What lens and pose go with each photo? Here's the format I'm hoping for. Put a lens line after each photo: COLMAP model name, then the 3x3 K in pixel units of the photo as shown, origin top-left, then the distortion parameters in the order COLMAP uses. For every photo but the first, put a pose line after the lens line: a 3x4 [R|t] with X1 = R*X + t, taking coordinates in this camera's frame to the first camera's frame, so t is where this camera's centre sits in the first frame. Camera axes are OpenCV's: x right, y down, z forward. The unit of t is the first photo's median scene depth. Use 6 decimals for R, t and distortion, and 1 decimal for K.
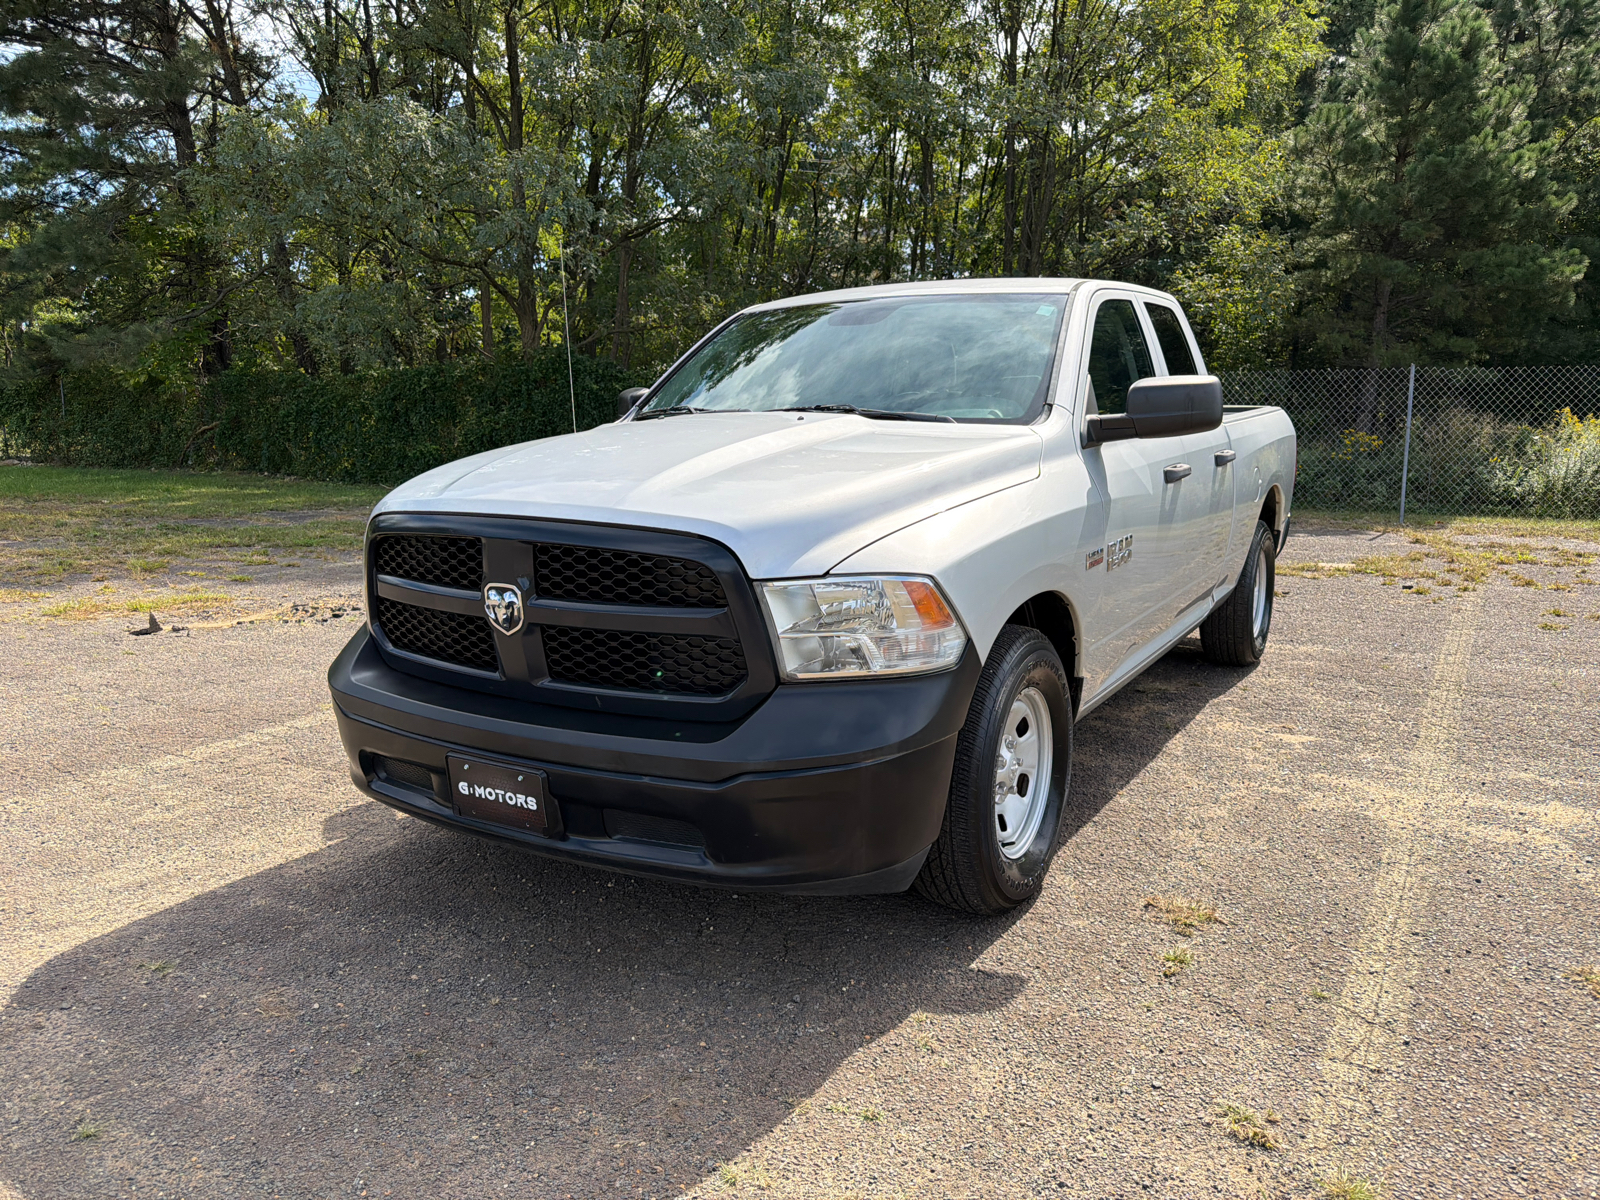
lens RADIAL K [[1135.5, 0, 805.0], [0, 1135.5, 596.8], [0, 0, 1]] dist [0.003295, -0.005930]
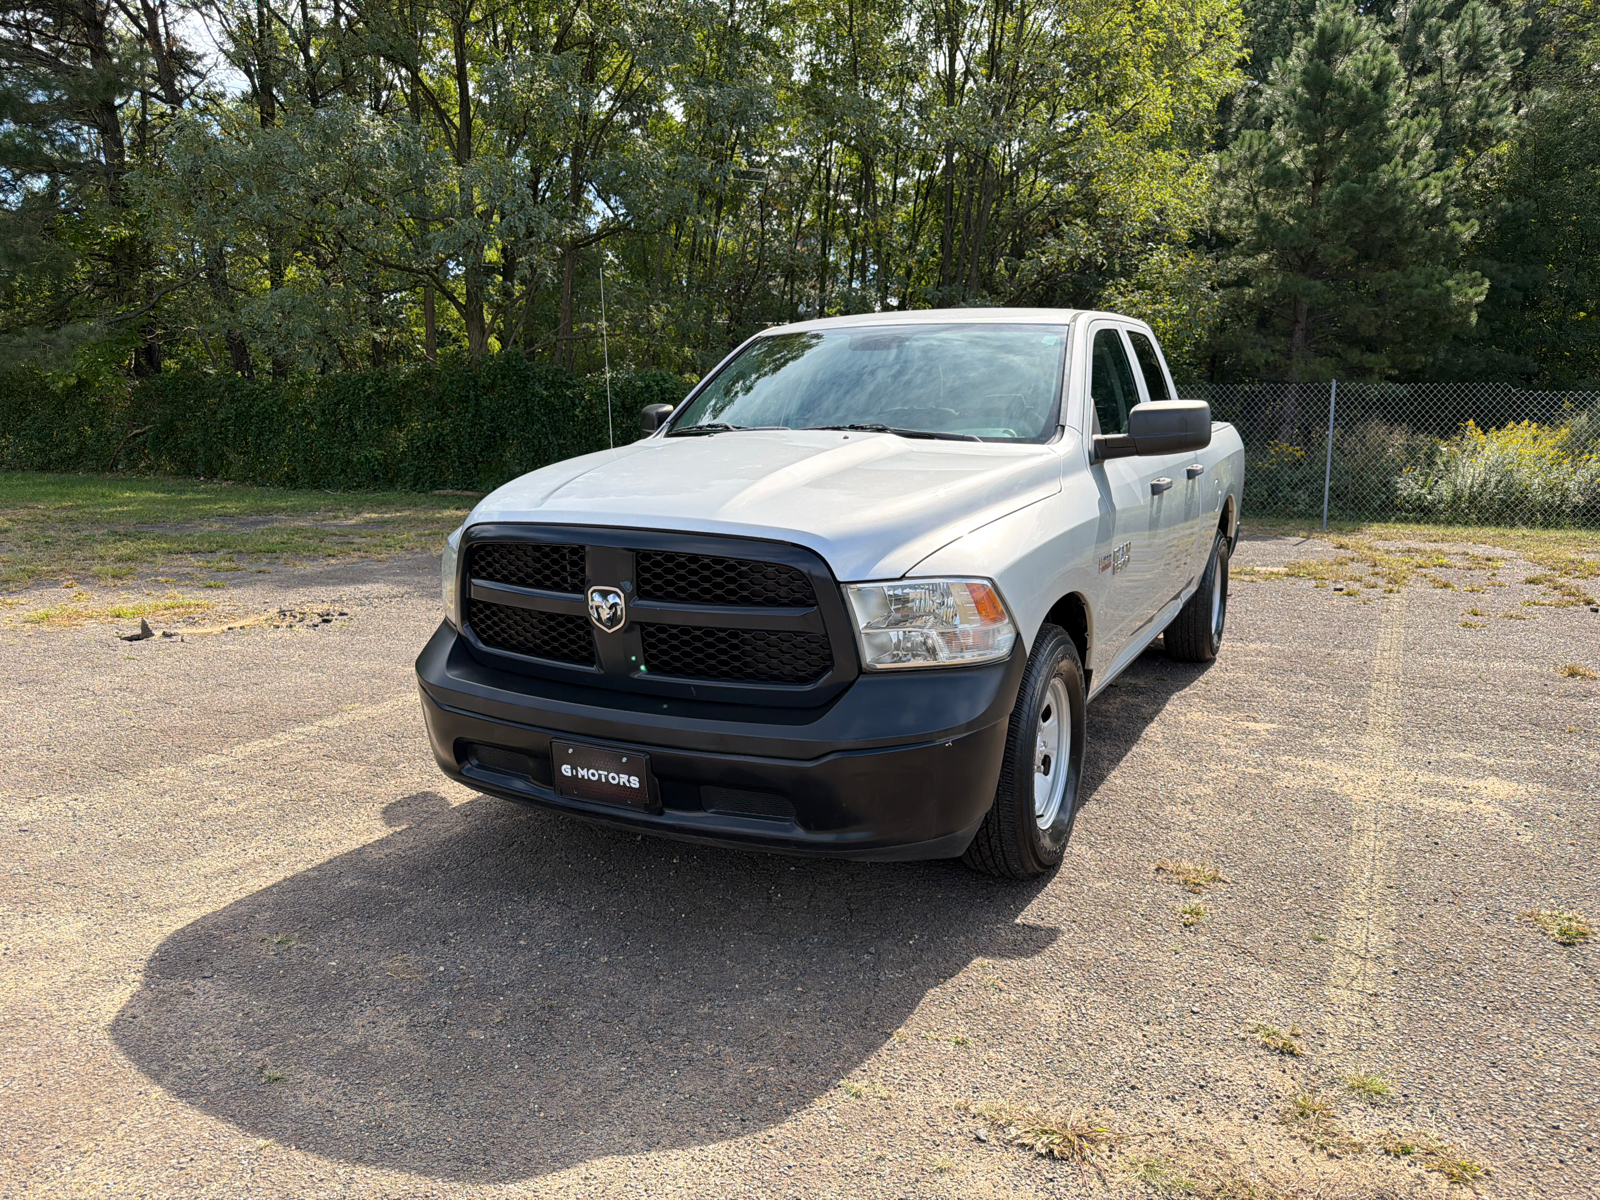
lens RADIAL K [[1135.5, 0, 805.0], [0, 1135.5, 596.8], [0, 0, 1]] dist [0.003295, -0.005930]
pose [[0.997764, -0.003692, 0.066731, -0.090750], [0.003999, 0.999982, -0.004461, 0.002639], [-0.066713, 0.004718, 0.997761, -0.079153]]
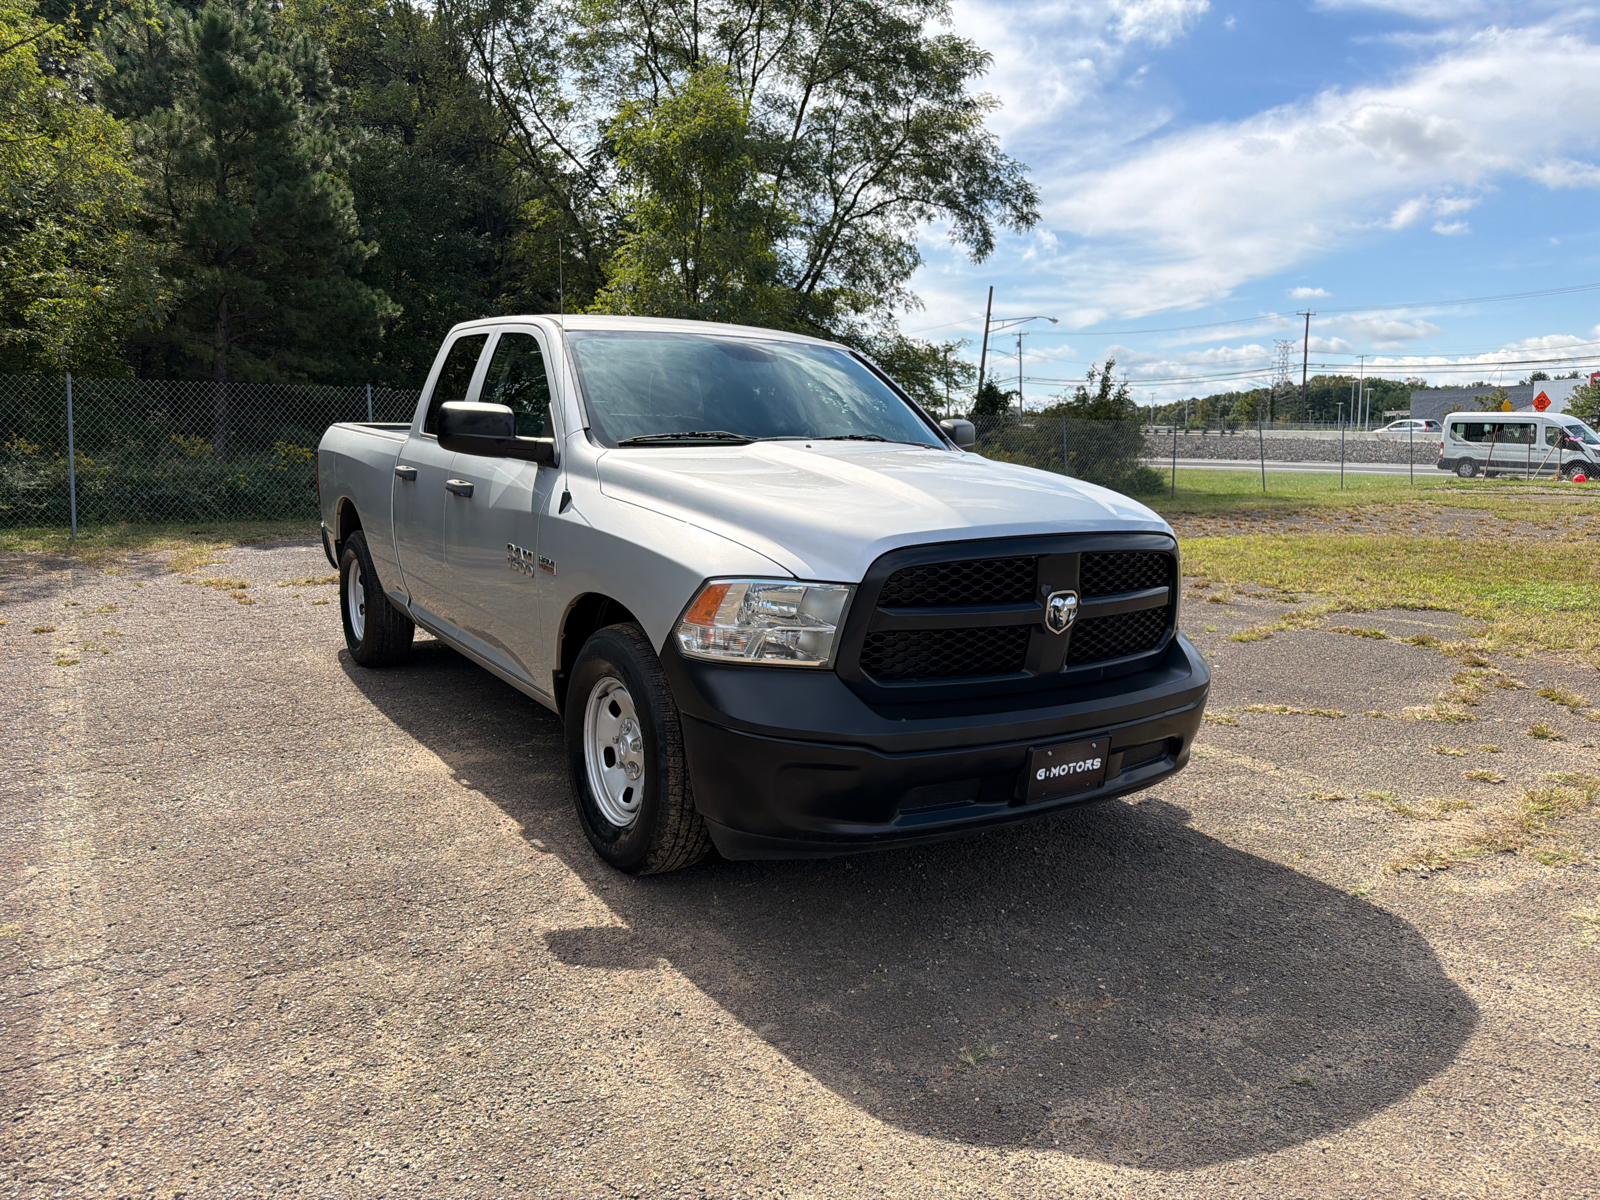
lens RADIAL K [[1143.4, 0, 794.1], [0, 1143.4, 596.3], [0, 0, 1]] dist [0.007188, -0.008200]
pose [[0.439506, -0.116289, 0.890680, -0.908323], [0.124384, 0.989910, 0.067868, -0.076114], [-0.889586, 0.080958, 0.449536, 0.445293]]
